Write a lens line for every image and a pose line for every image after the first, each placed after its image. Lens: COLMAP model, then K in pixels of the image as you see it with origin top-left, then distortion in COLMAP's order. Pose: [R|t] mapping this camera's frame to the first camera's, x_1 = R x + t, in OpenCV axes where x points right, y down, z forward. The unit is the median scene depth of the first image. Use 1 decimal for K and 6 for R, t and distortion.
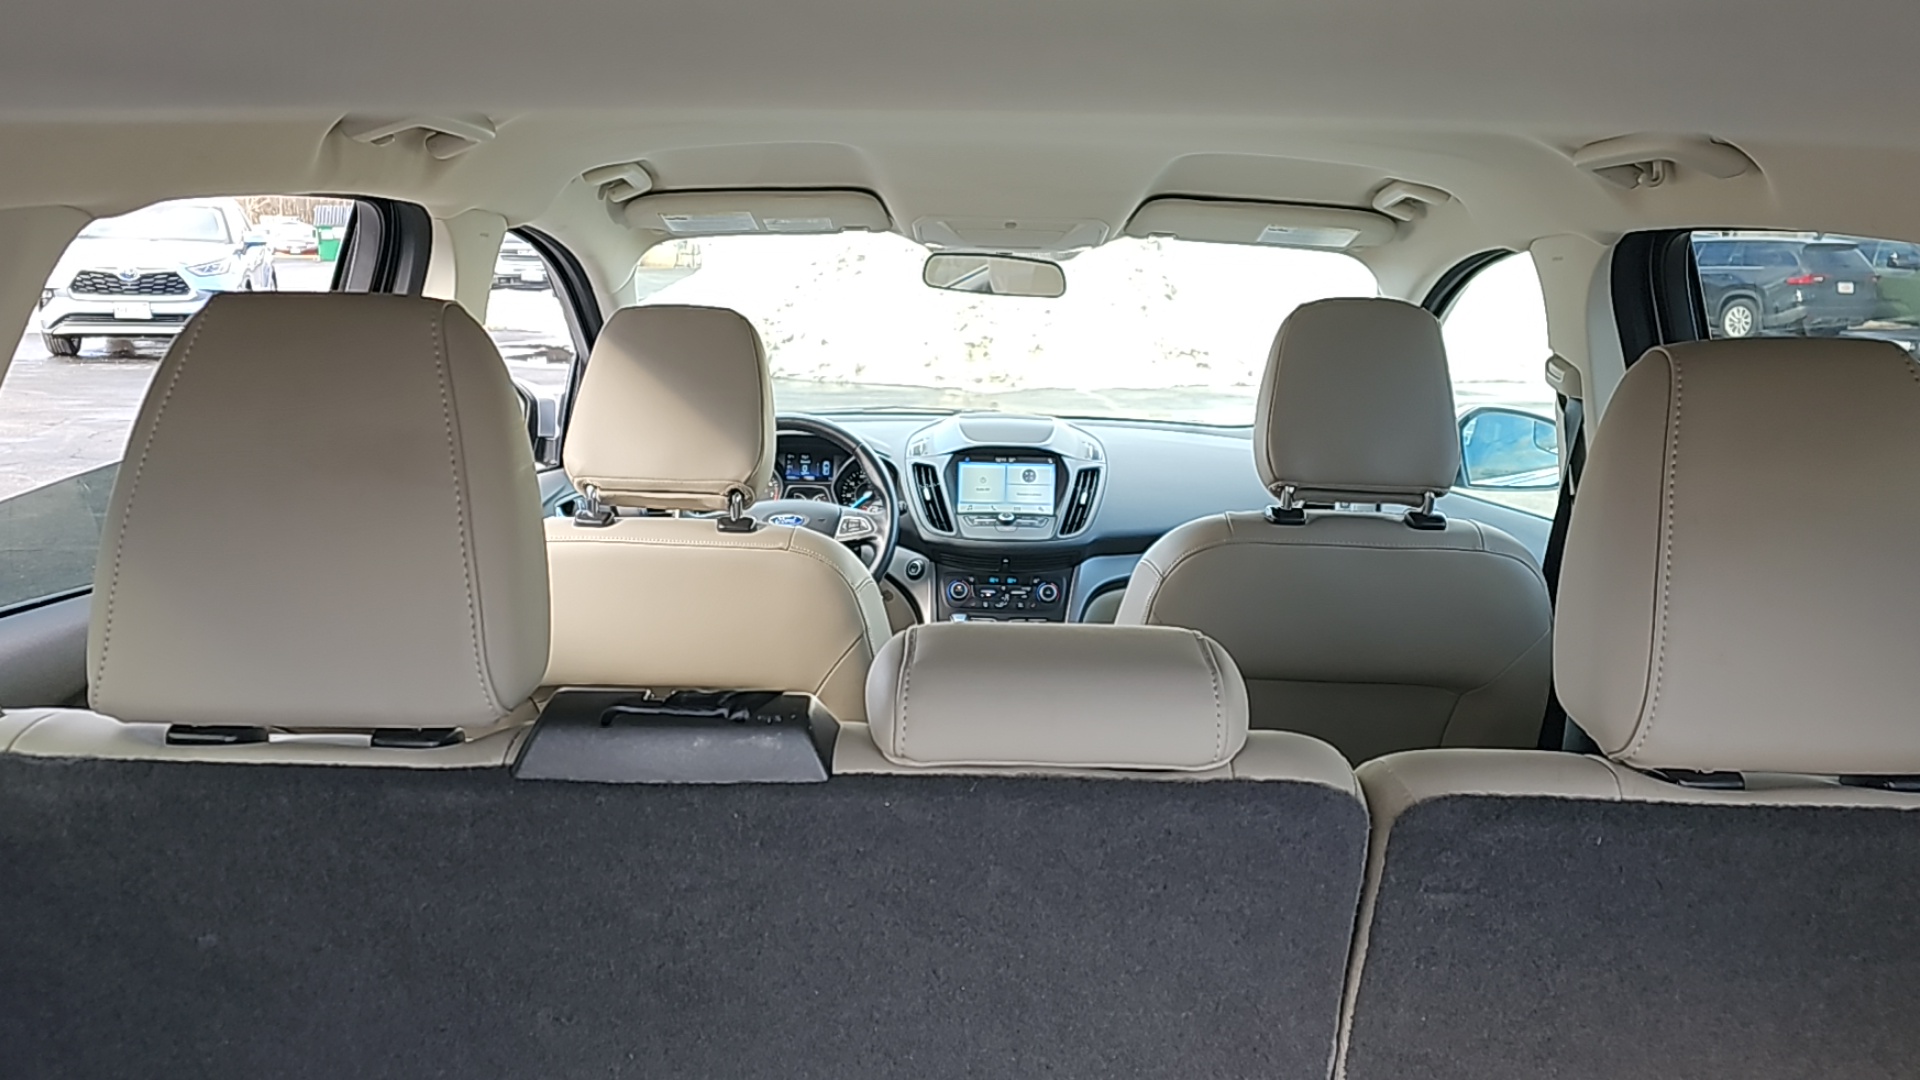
lens RADIAL K [[1379.9, 0, 975.9], [0, 1379.9, 588.0], [0, 0, 1]] dist [0.066336, -0.056986]
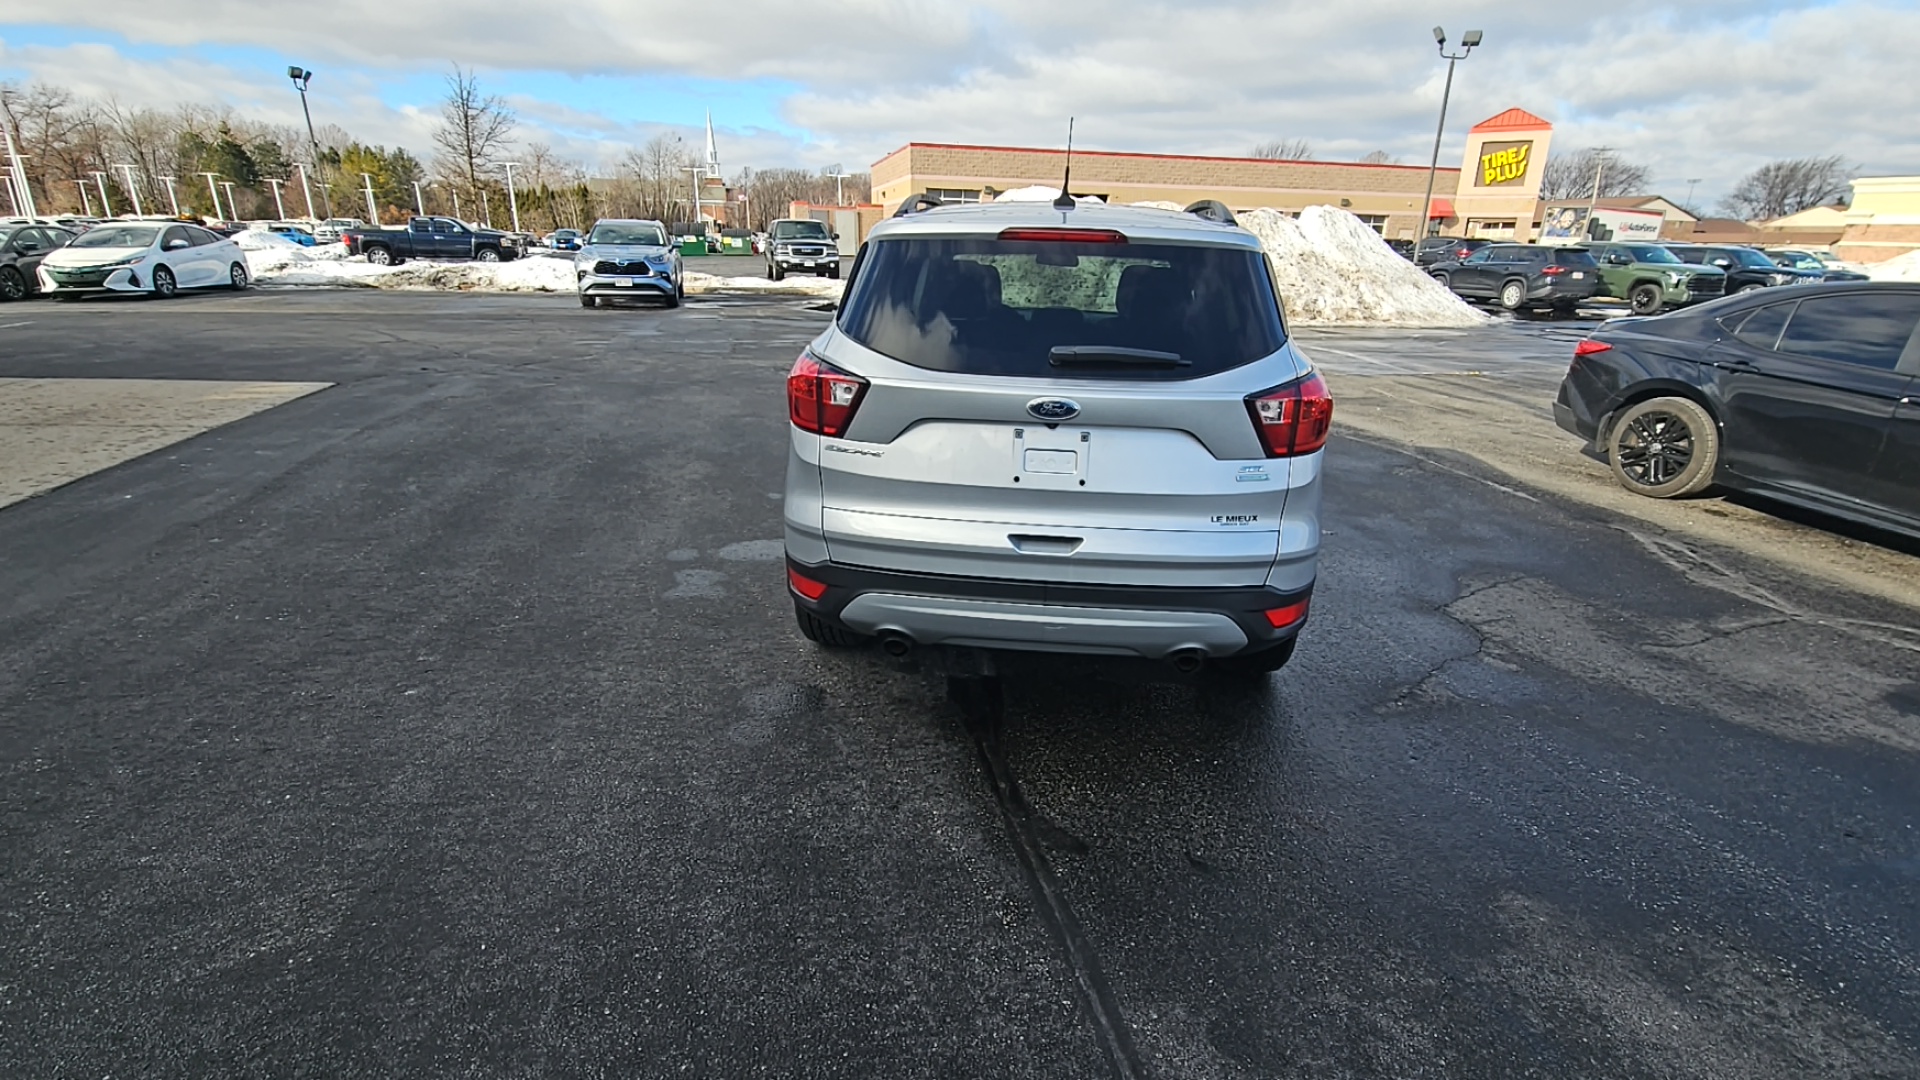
lens RADIAL K [[856.7, 0, 970.9], [0, 856.7, 543.4], [0, 0, 1]] dist [0.009699, -0.007175]
pose [[0.995361, 0.033547, -0.090177, 0.000591], [-0.025062, 0.995292, 0.093625, 0.220744], [0.092893, -0.090930, 0.991515, -0.941138]]
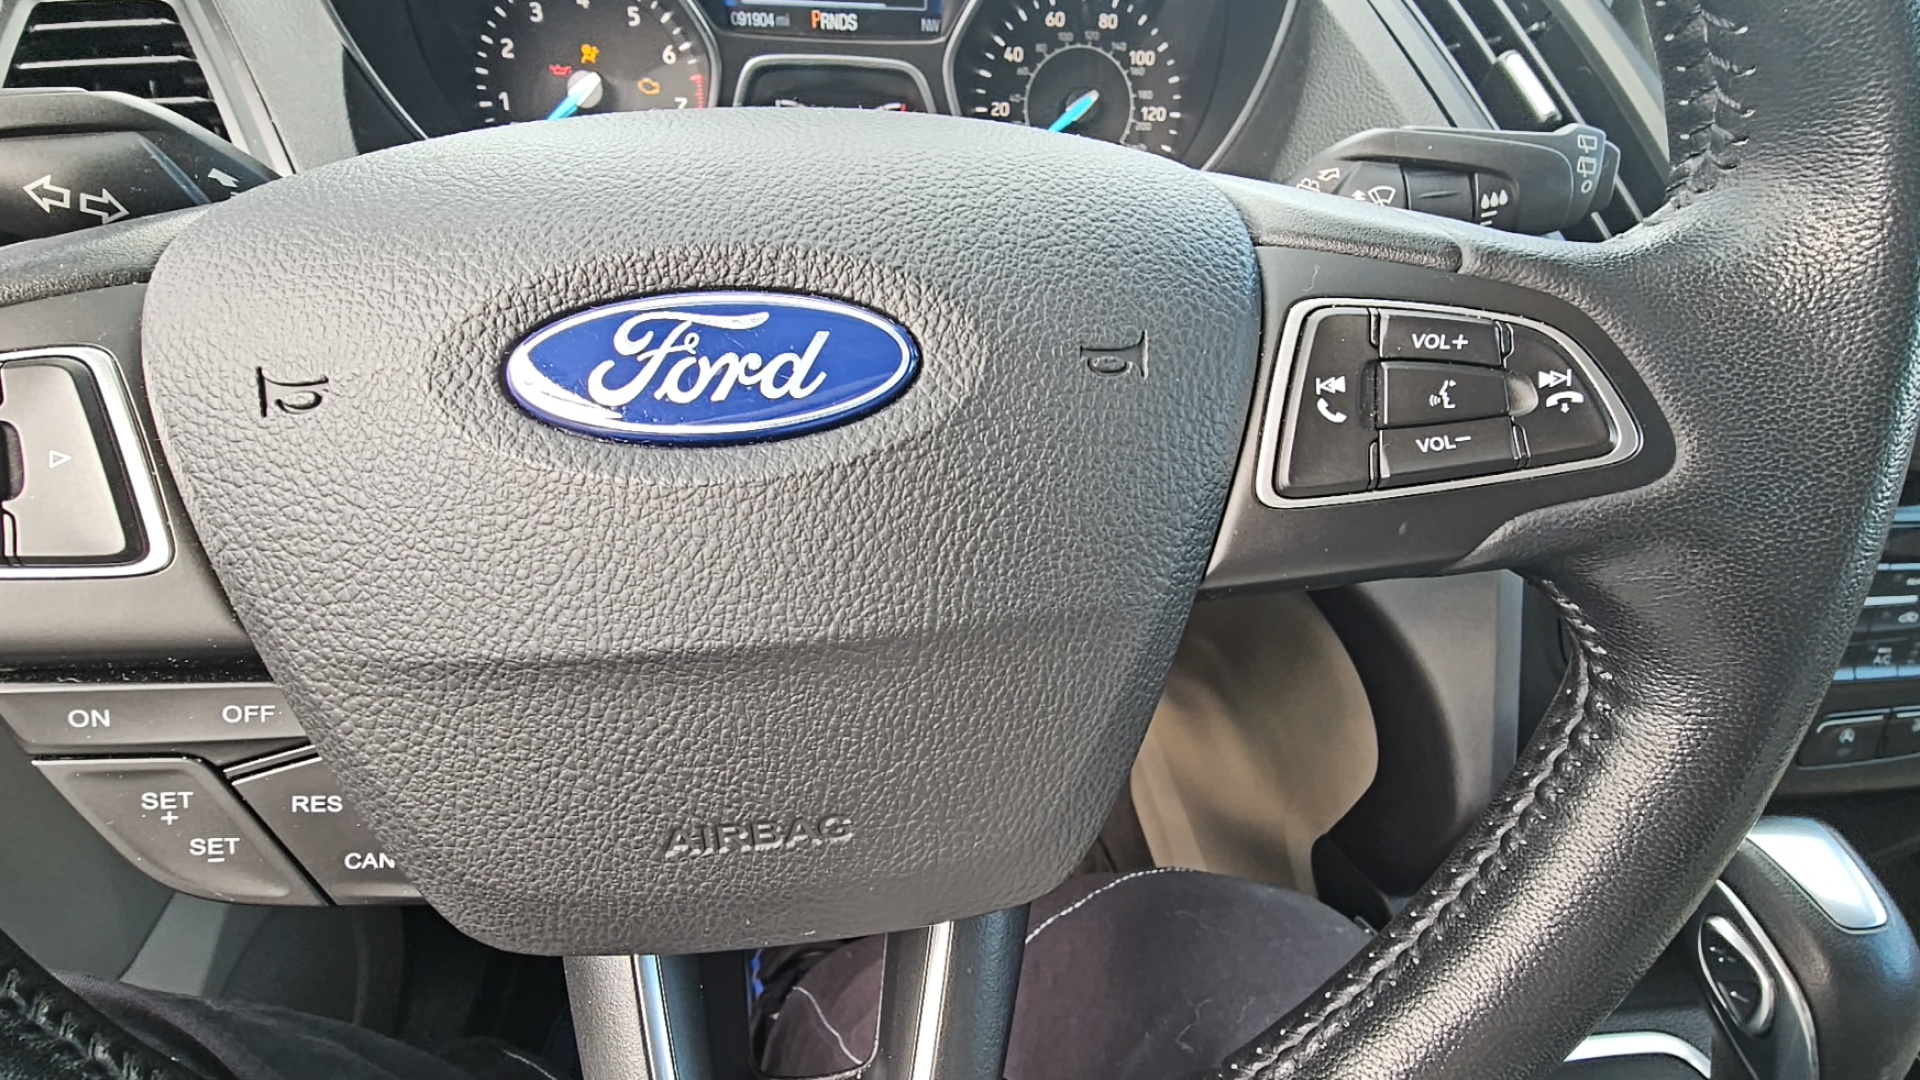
lens RADIAL K [[856.7, 0, 983.7], [0, 856.7, 542.8], [0, 0, 1]] dist [0.009699, -0.007175]
pose [[0.996074, -0.039430, 0.079256, -0.112007], [0.008290, 0.932935, 0.359950, -0.051245], [-0.088134, -0.357880, 0.929599, 0.850802]]
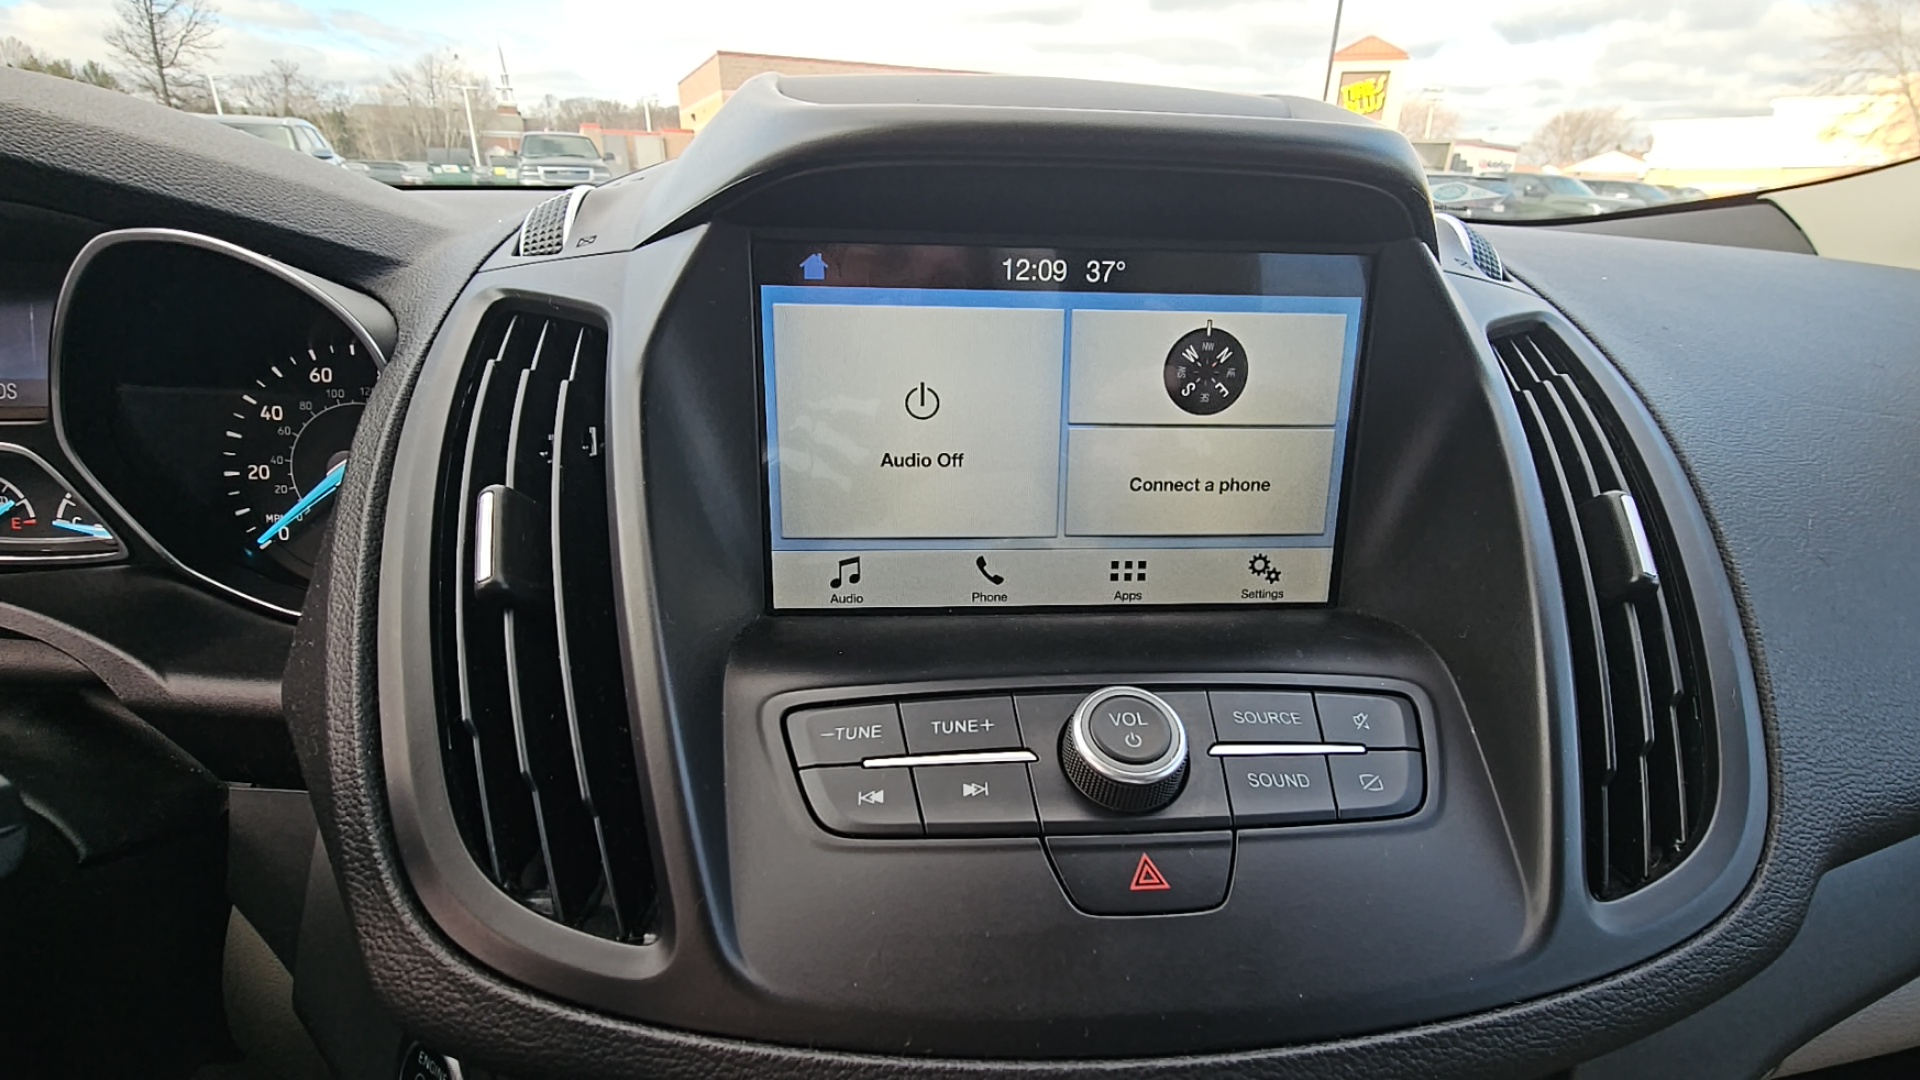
lens RADIAL K [[856.7, 0, 987.4], [0, 856.7, 548.4], [0, 0, 1]] dist [0.009699, -0.007175]
pose [[0.995939, -0.026606, 0.086010, 0.003466], [0.013049, 0.987907, 0.154495, -0.075636], [-0.089080, -0.152745, 0.984243, 0.884103]]
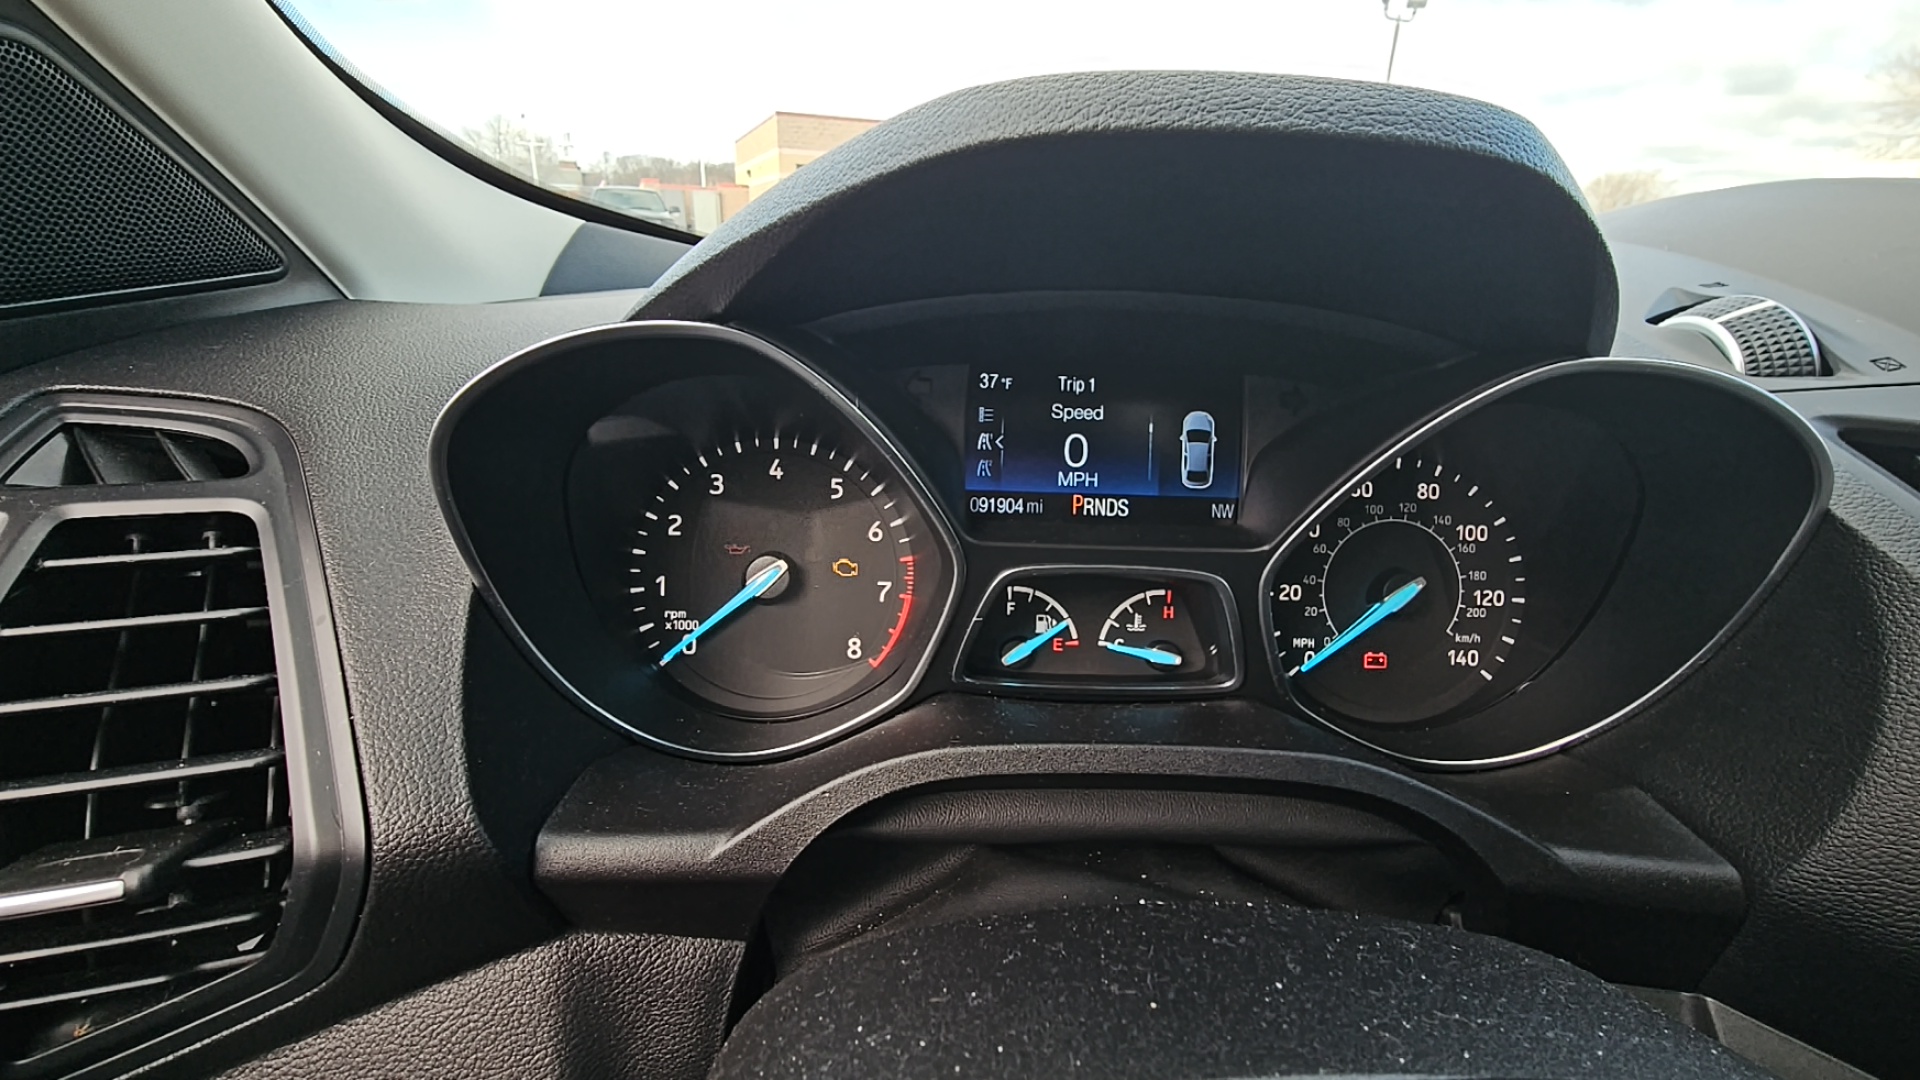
lens RADIAL K [[856.7, 0, 987.0], [0, 856.7, 549.6], [0, 0, 1]] dist [0.009699, -0.007175]
pose [[0.998634, 0.000010, 0.052260, -0.141891], [-0.005300, 0.994863, 0.101096, -0.086142], [-0.051991, -0.101235, 0.993503, 0.906930]]
